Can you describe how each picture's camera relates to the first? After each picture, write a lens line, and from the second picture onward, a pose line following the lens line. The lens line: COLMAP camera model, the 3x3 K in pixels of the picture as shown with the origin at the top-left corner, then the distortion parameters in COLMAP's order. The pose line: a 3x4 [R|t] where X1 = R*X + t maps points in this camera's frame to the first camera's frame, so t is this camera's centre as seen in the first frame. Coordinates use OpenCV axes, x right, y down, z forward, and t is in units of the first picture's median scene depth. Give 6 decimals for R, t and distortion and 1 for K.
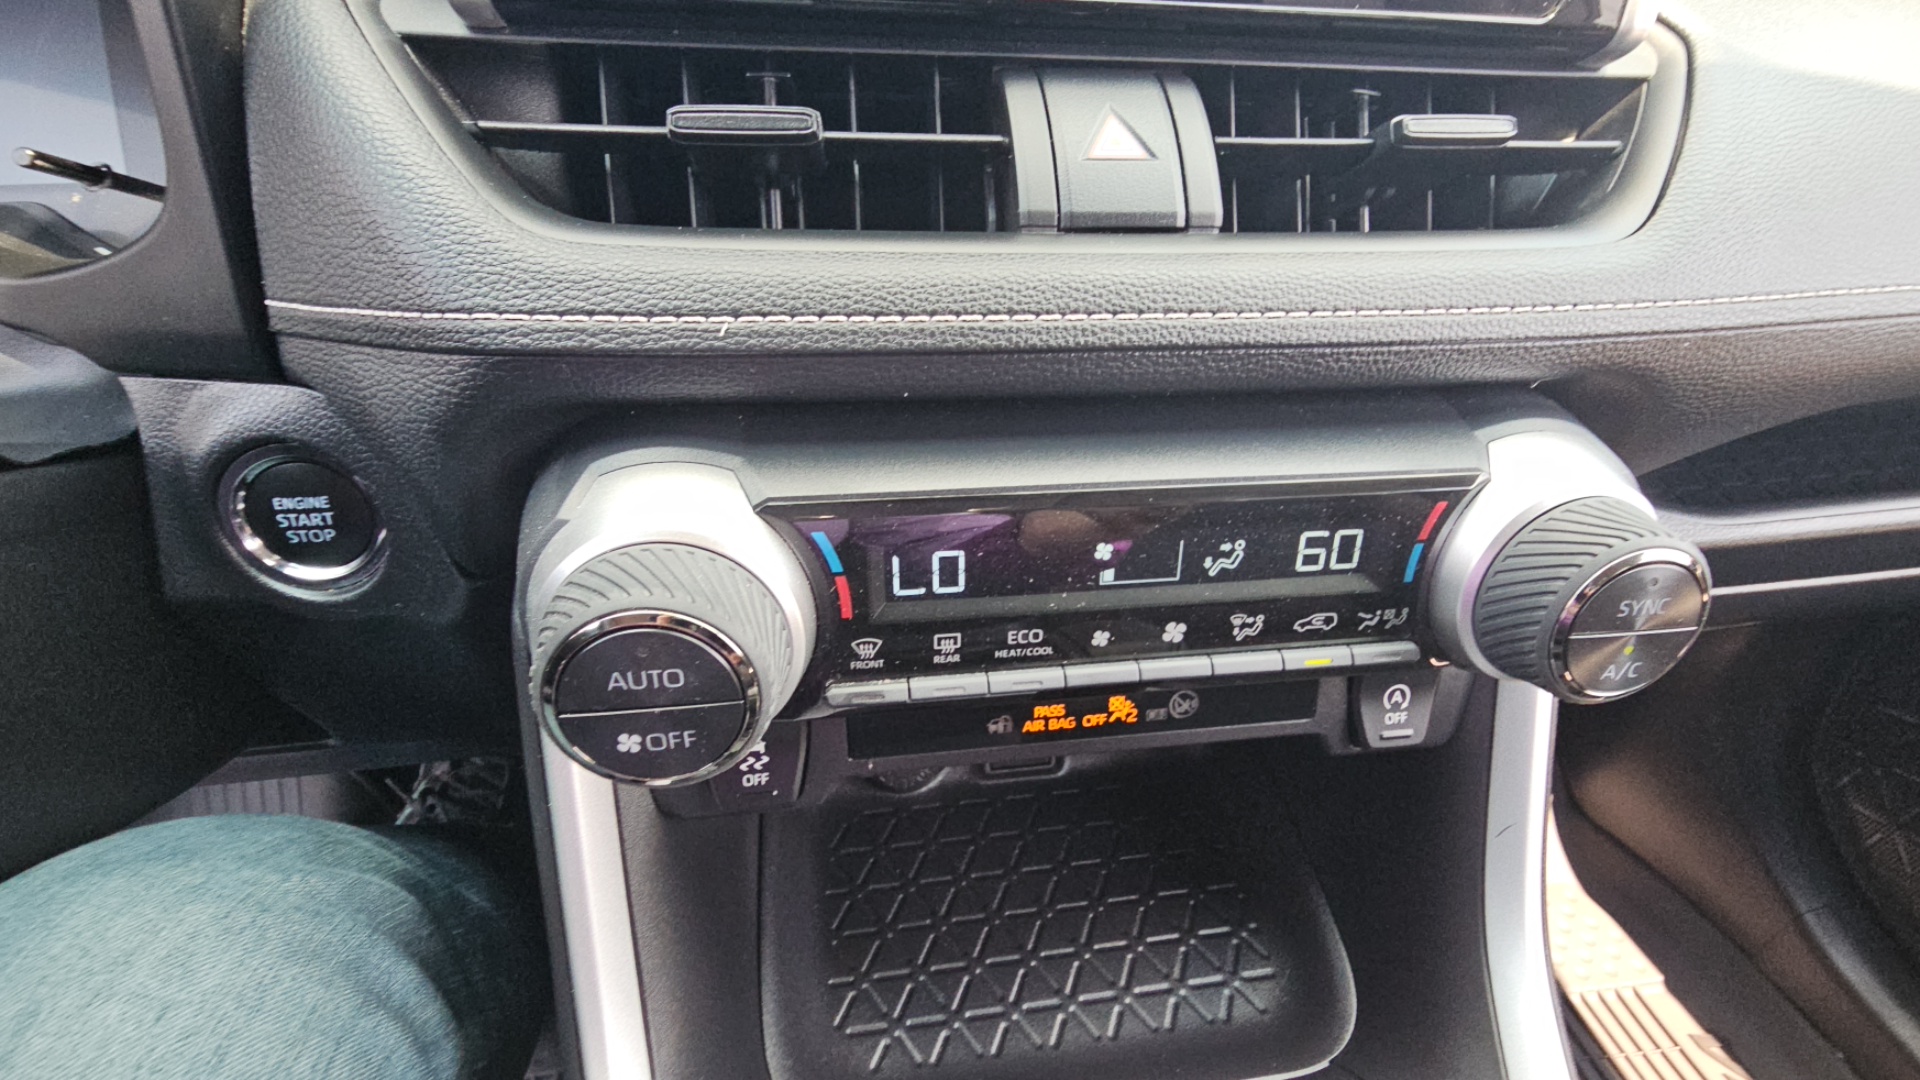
lens RADIAL K [[861.1, 0, 983.2], [0, 861.1, 542.7], [0, 0, 1]] dist [0.007344, -0.006282]
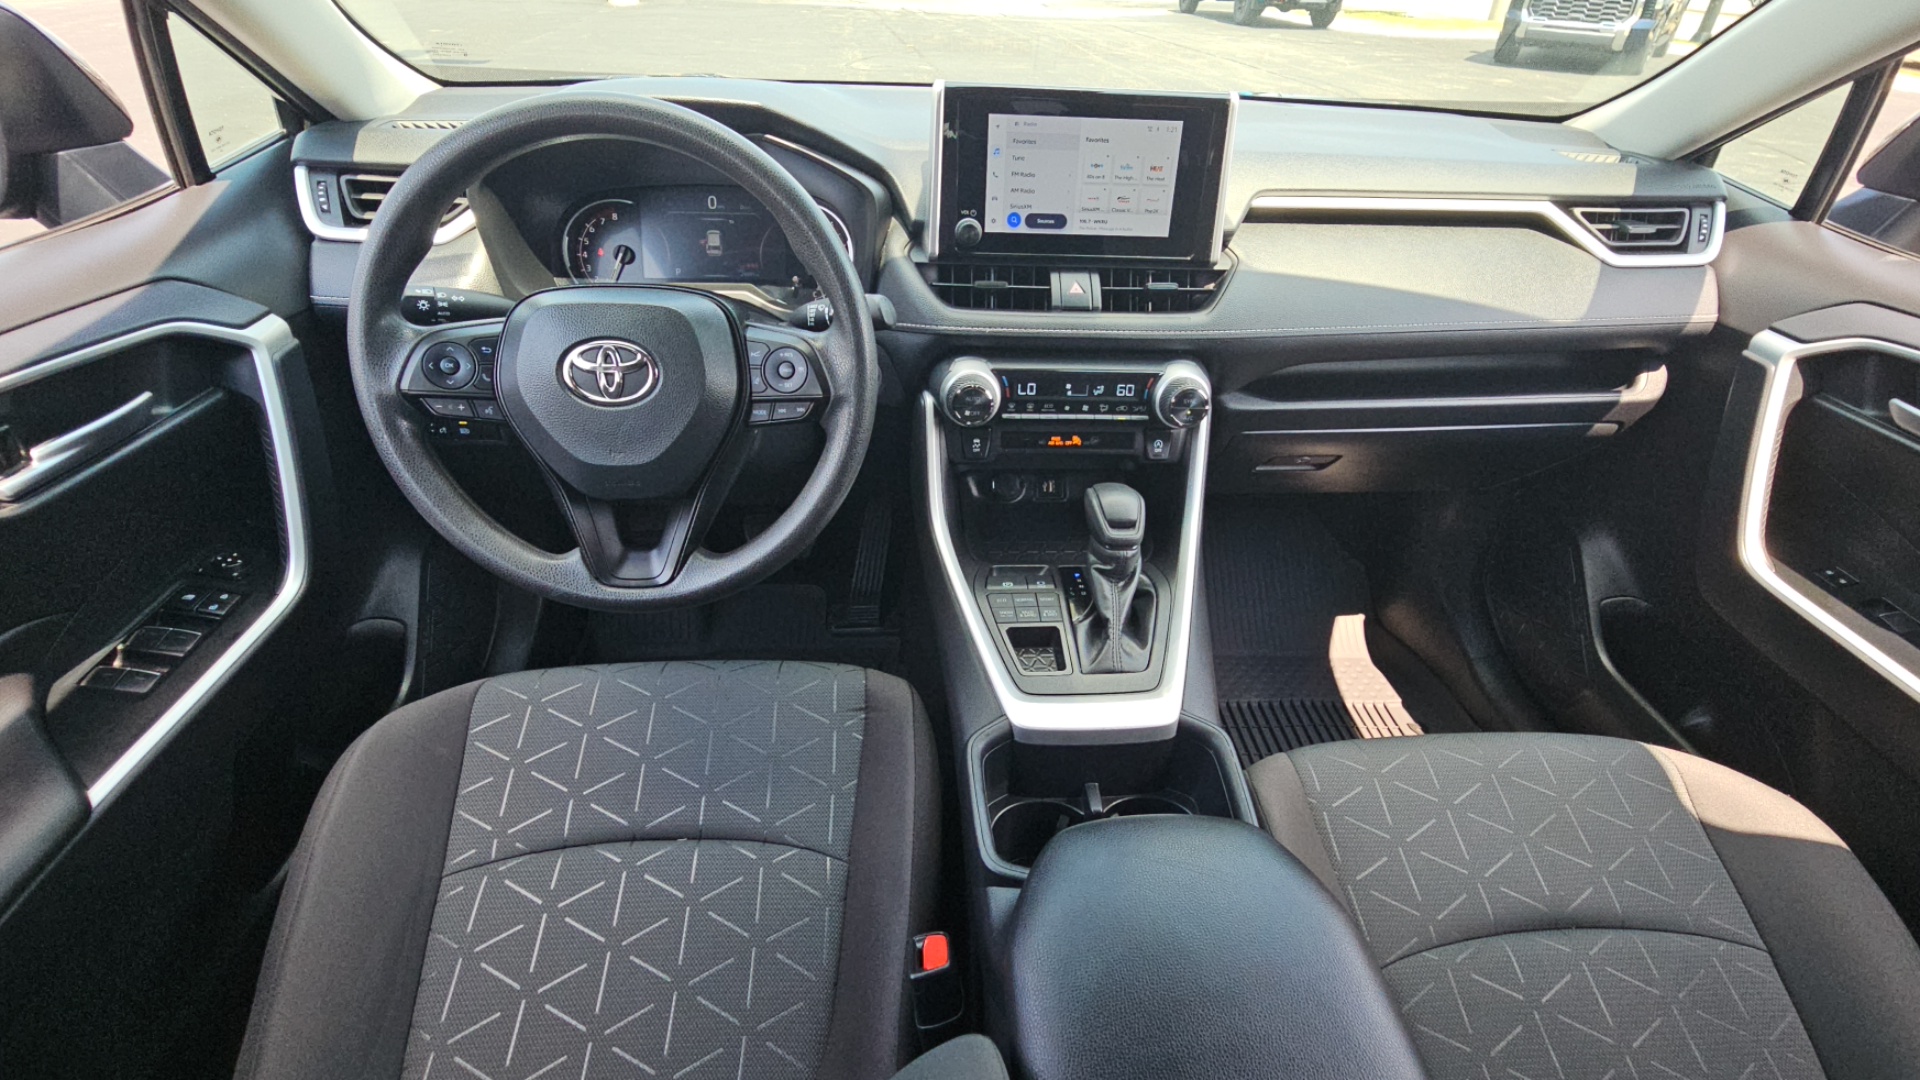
lens RADIAL K [[861.1, 0, 982.8], [0, 861.1, 542.0], [0, 0, 1]] dist [0.007344, -0.006282]
pose [[0.996635, 0.049909, -0.065023, 0.027633], [-0.049908, 0.998752, 0.001638, 0.628964], [0.065023, 0.001613, 0.997882, -2.585345]]
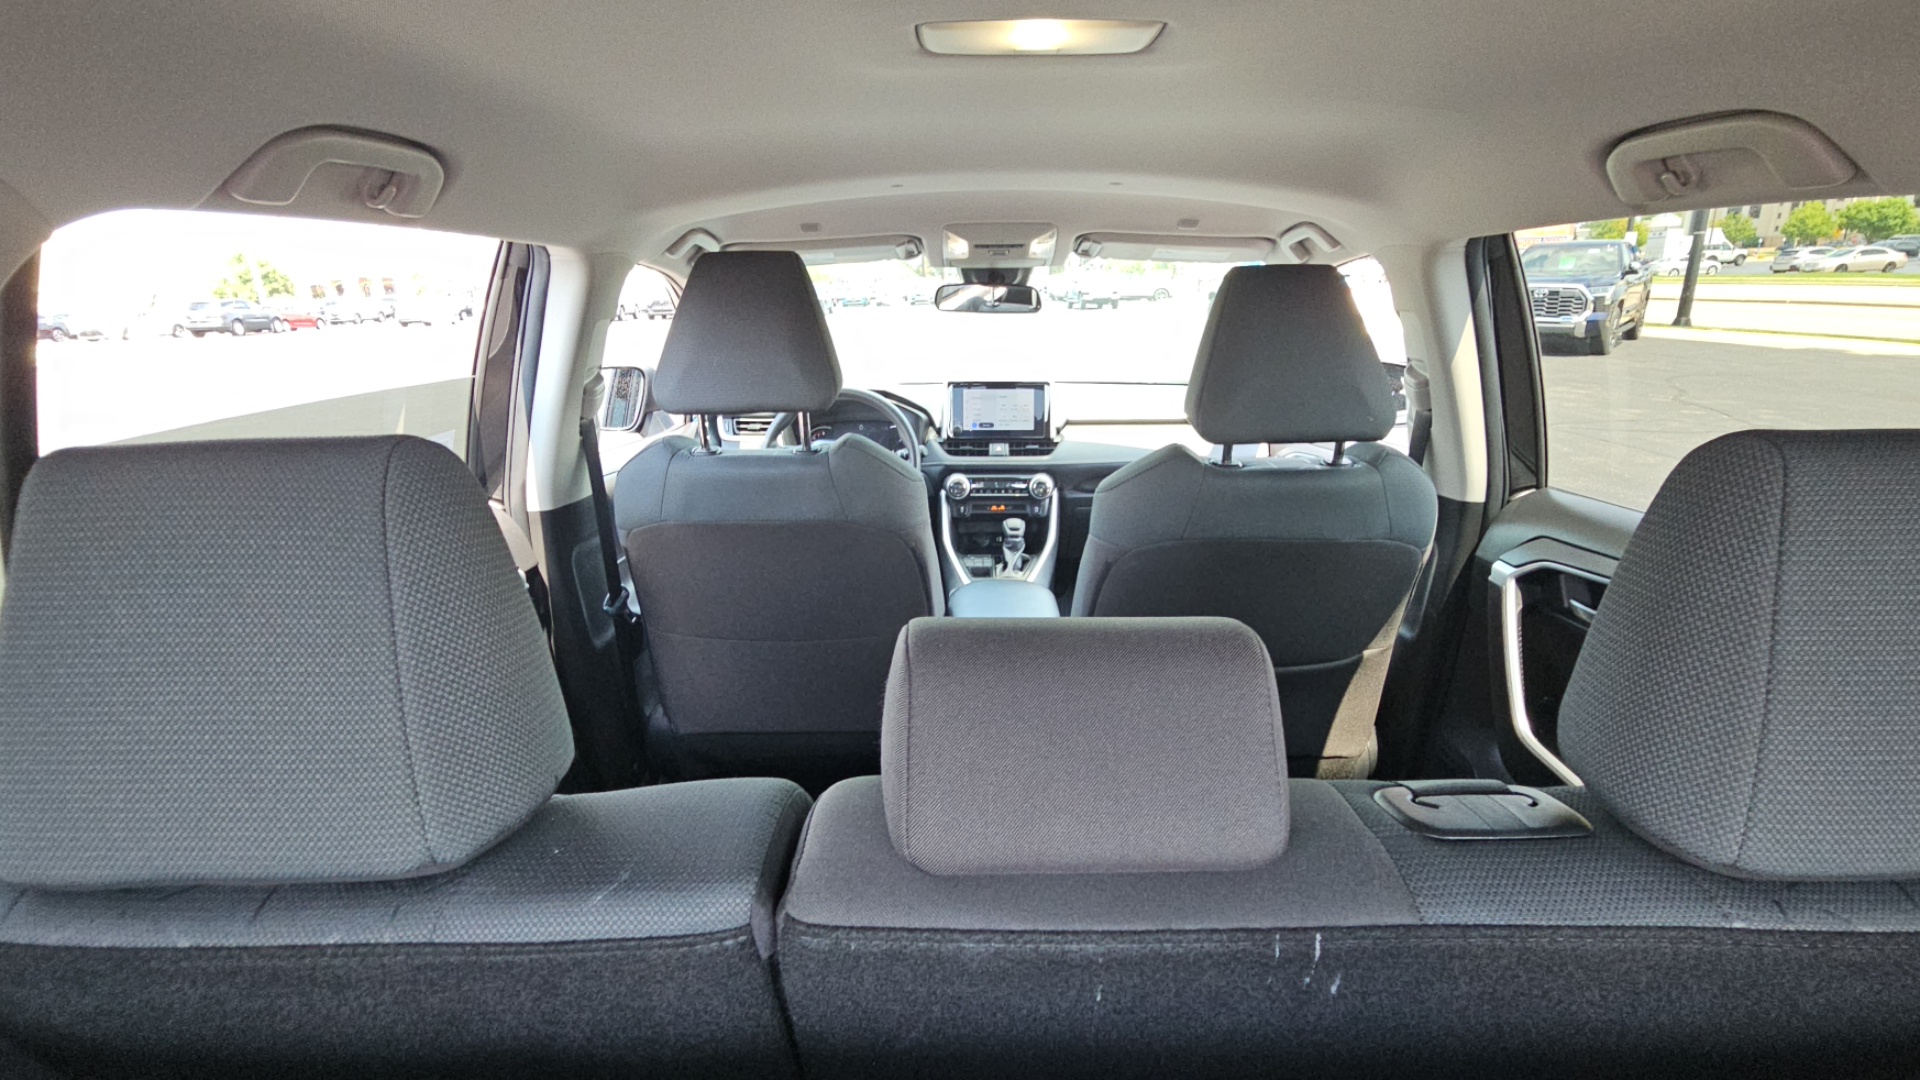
lens RADIAL K [[861.1, 0, 977.5], [0, 861.1, 547.3], [0, 0, 1]] dist [0.007344, -0.006282]
pose [[0.986319, 0.001411, -0.164840, 1.363913], [-0.050754, 0.953987, -0.295522, 3.215691], [0.156838, 0.299846, 0.941007, -7.249626]]
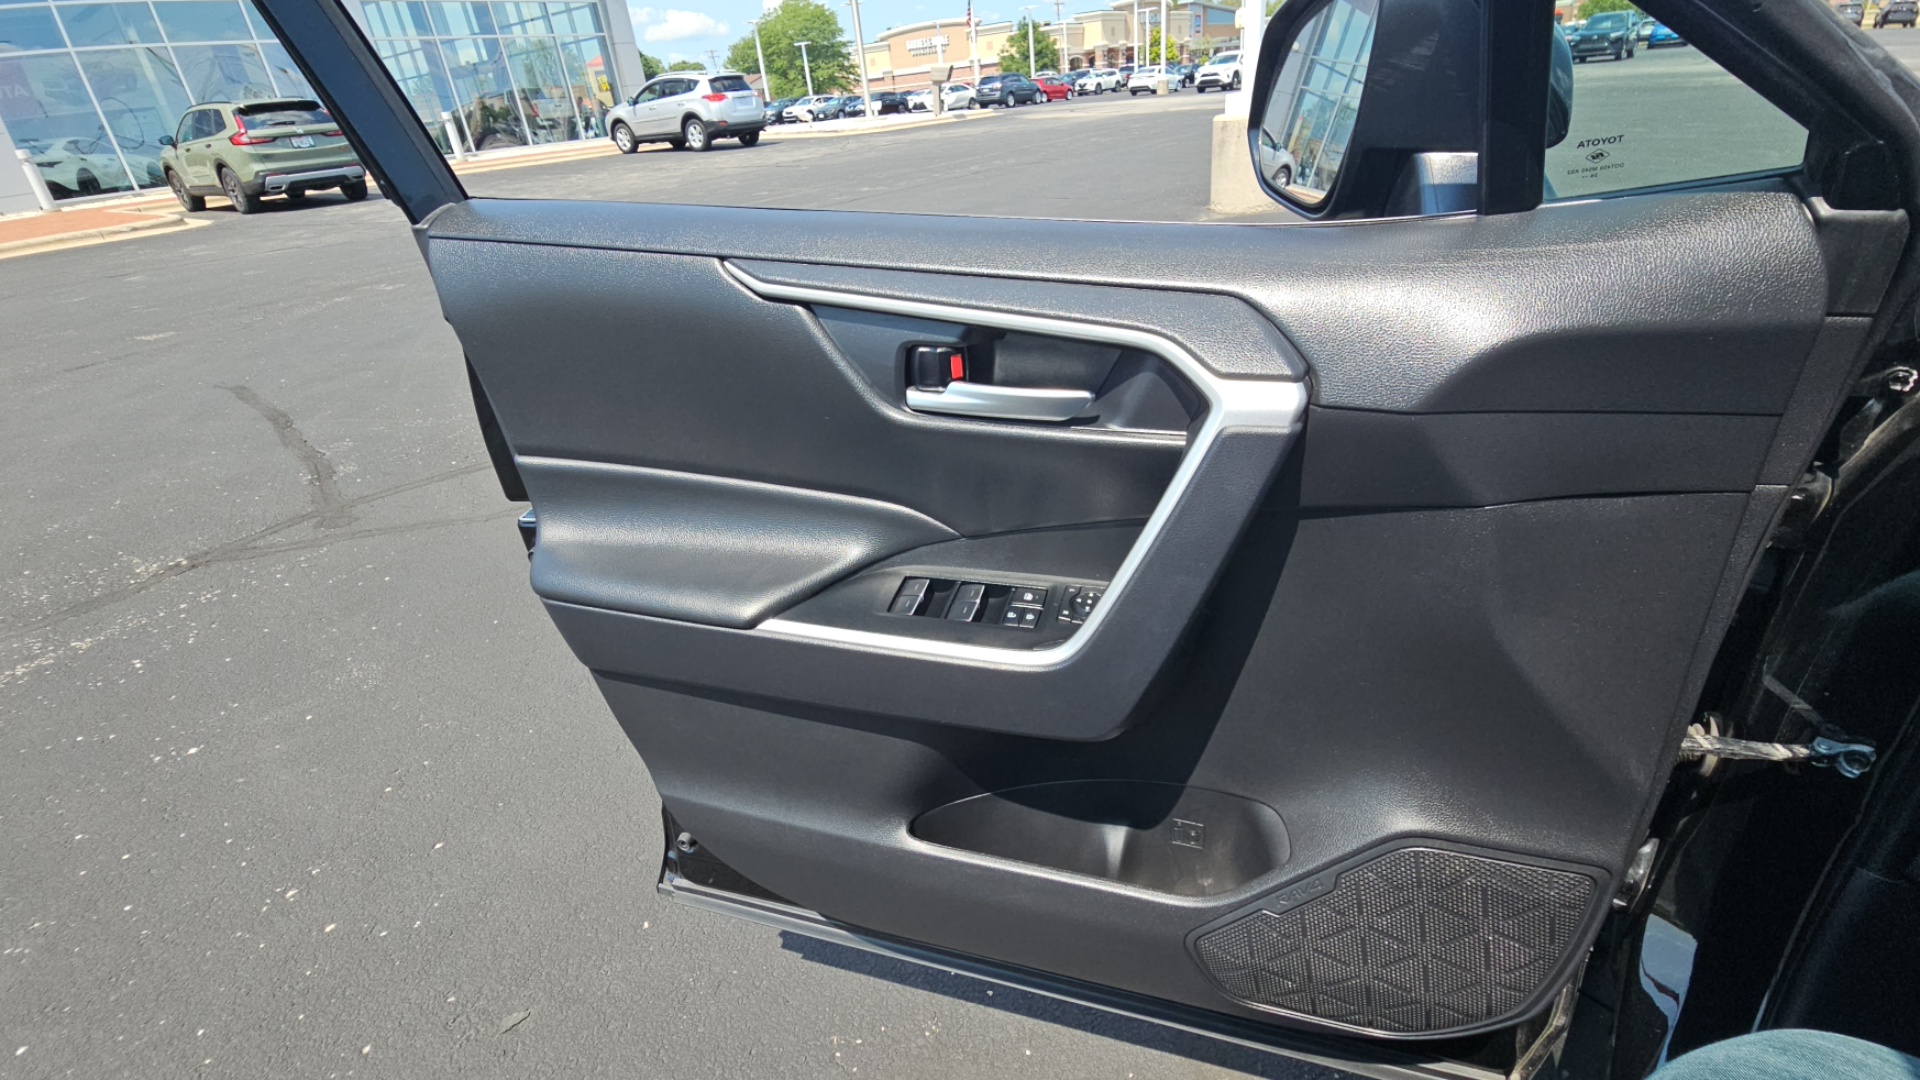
lens RADIAL K [[861.1, 0, 983.4], [0, 861.1, 538.3], [0, 0, 1]] dist [0.007344, -0.006282]
pose [[0.628162, 0.299683, -0.718055, -3.190127], [-0.363189, 0.929080, 0.070033, 0.407245], [0.688118, 0.216798, 0.692454, -1.684337]]
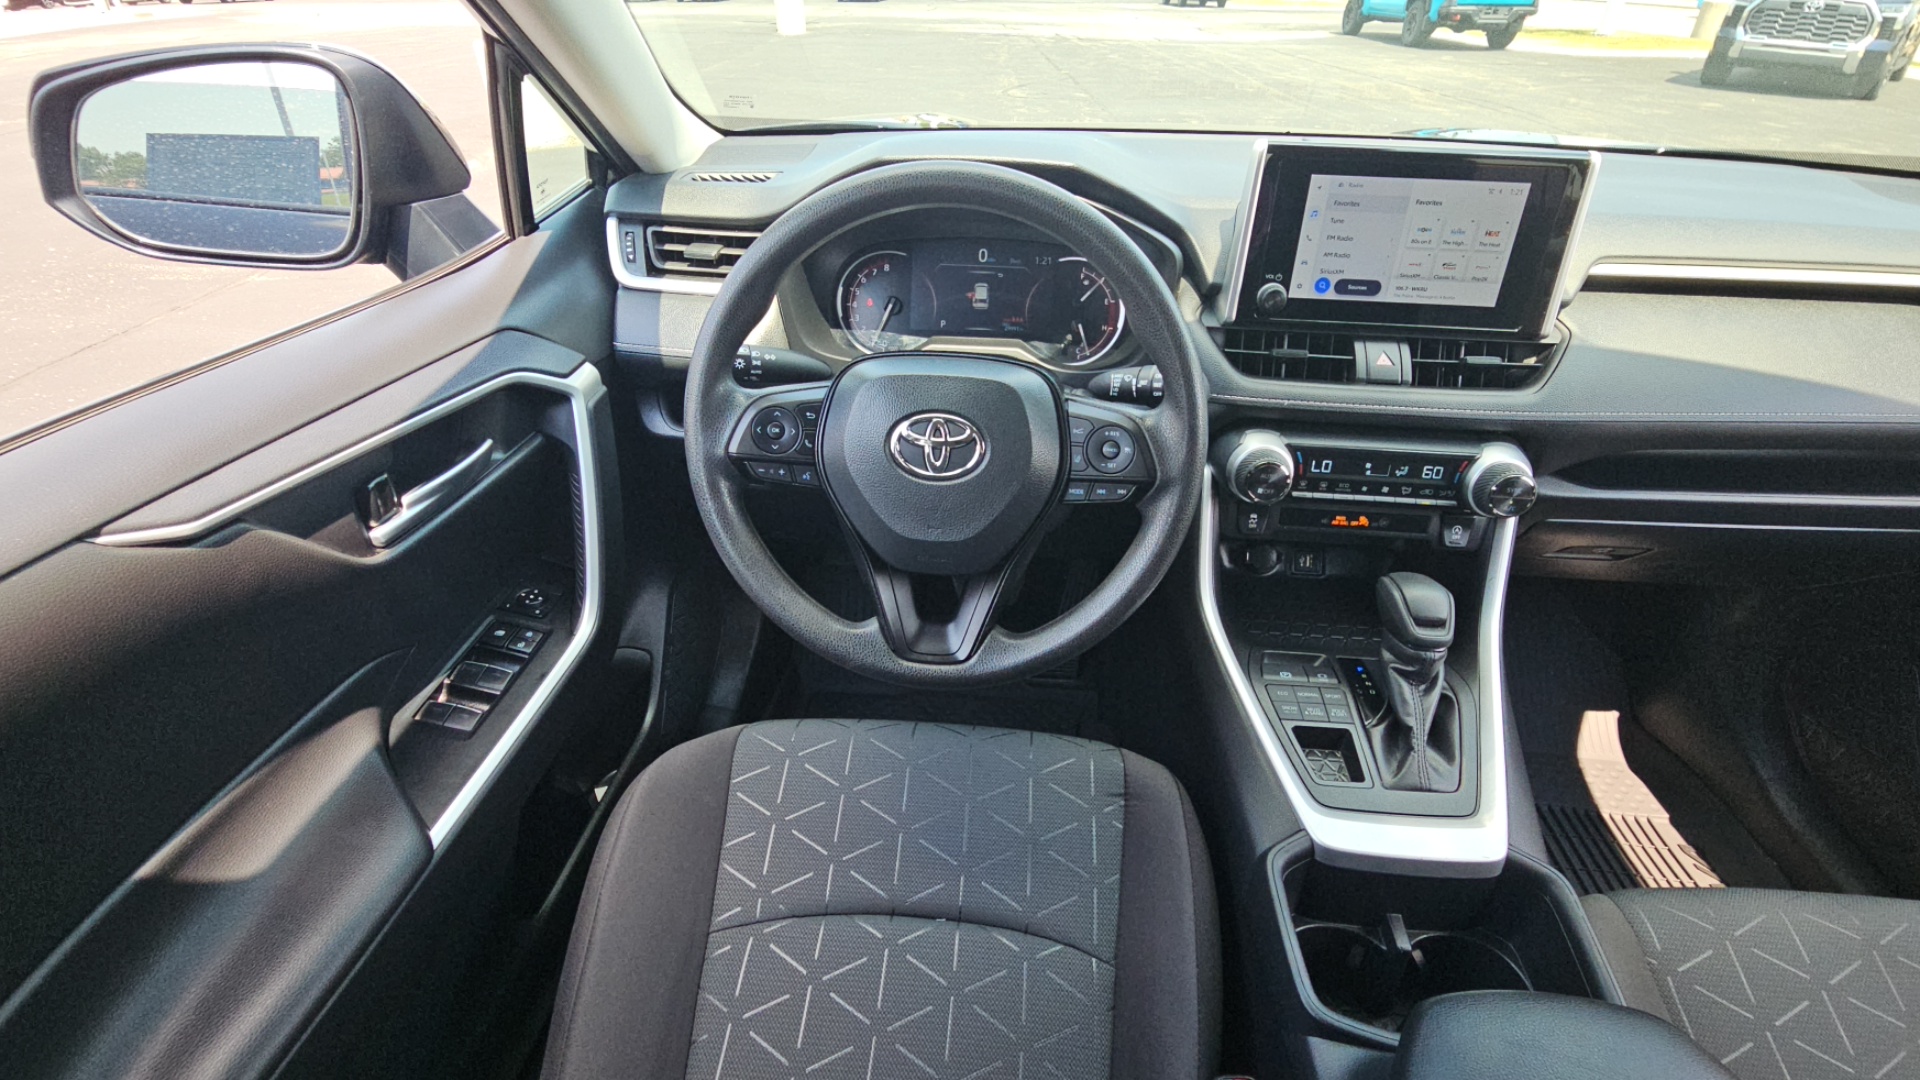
lens RADIAL K [[861.1, 0, 982.4], [0, 861.1, 542.2], [0, 0, 1]] dist [0.007344, -0.006282]
pose [[0.974140, 0.112085, -0.196183, -0.602450], [-0.115901, 0.993228, -0.008046, 0.469366], [0.193953, 0.030576, 0.980534, -2.503498]]
